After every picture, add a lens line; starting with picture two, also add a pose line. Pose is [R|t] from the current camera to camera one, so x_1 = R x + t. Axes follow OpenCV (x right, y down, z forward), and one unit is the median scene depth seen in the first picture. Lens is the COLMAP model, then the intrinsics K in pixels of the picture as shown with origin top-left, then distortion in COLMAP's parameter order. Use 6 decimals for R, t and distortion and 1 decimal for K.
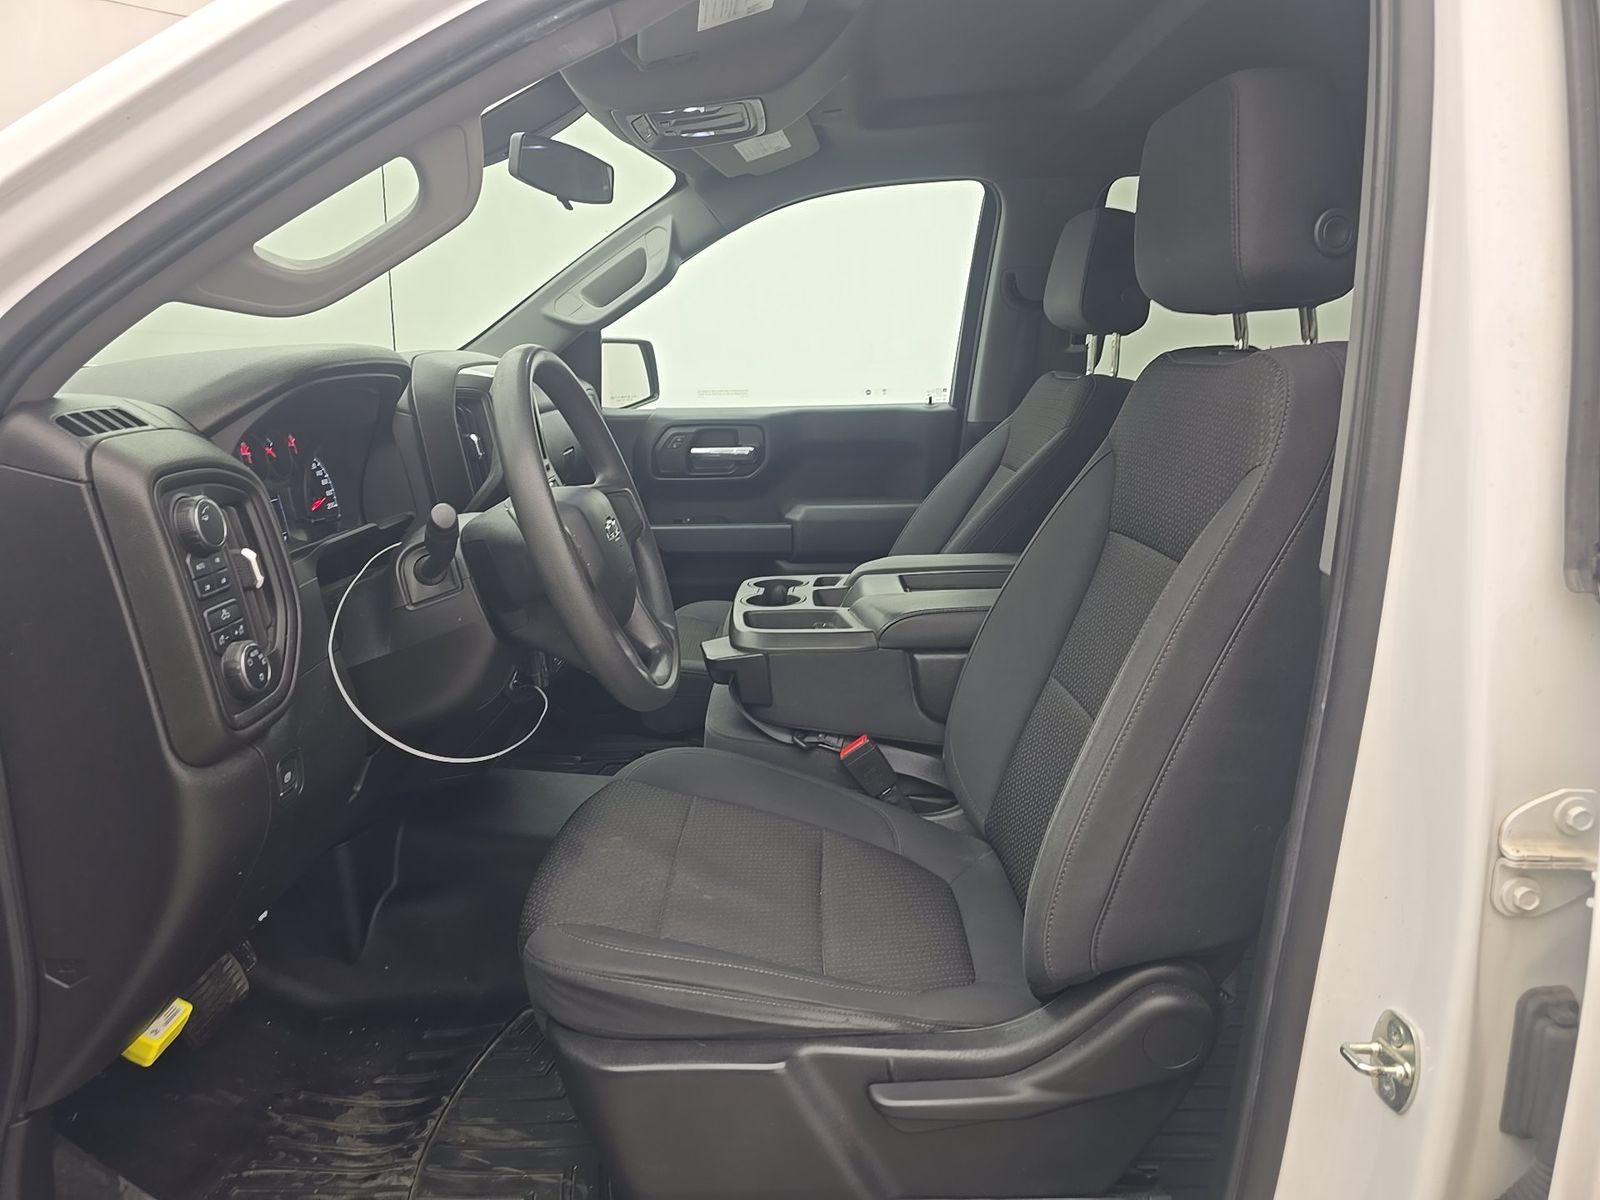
lens RADIAL K [[1083.9, 0, 801.2], [0, 1083.9, 597.6], [0, 0, 1]] dist [0.032985, -0.003744]
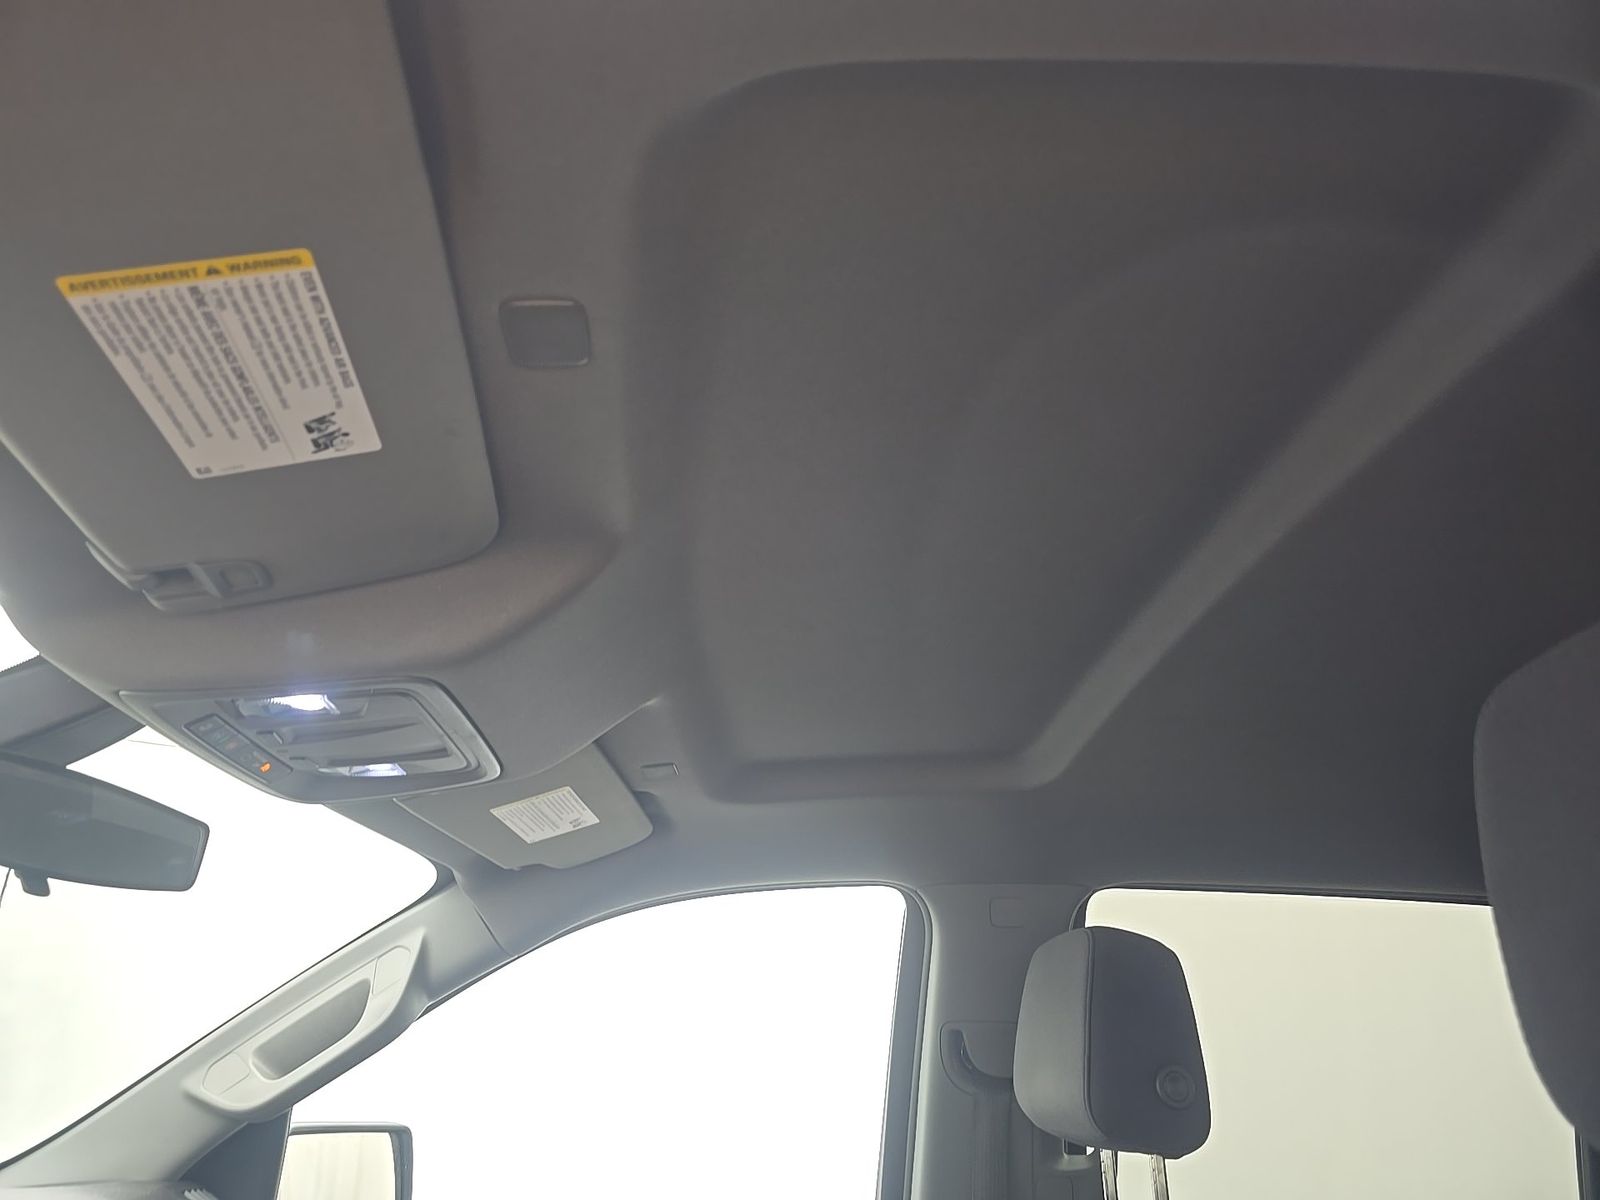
lens RADIAL K [[1083.9, 0, 802.4], [0, 1083.9, 598.6], [0, 0, 1]] dist [0.032985, -0.003744]
pose [[0.998600, 0.033041, 0.041300, 0.070782], [-0.001180, 0.794587, -0.607150, -0.114320], [-0.052878, 0.606251, 0.793514, 0.357886]]
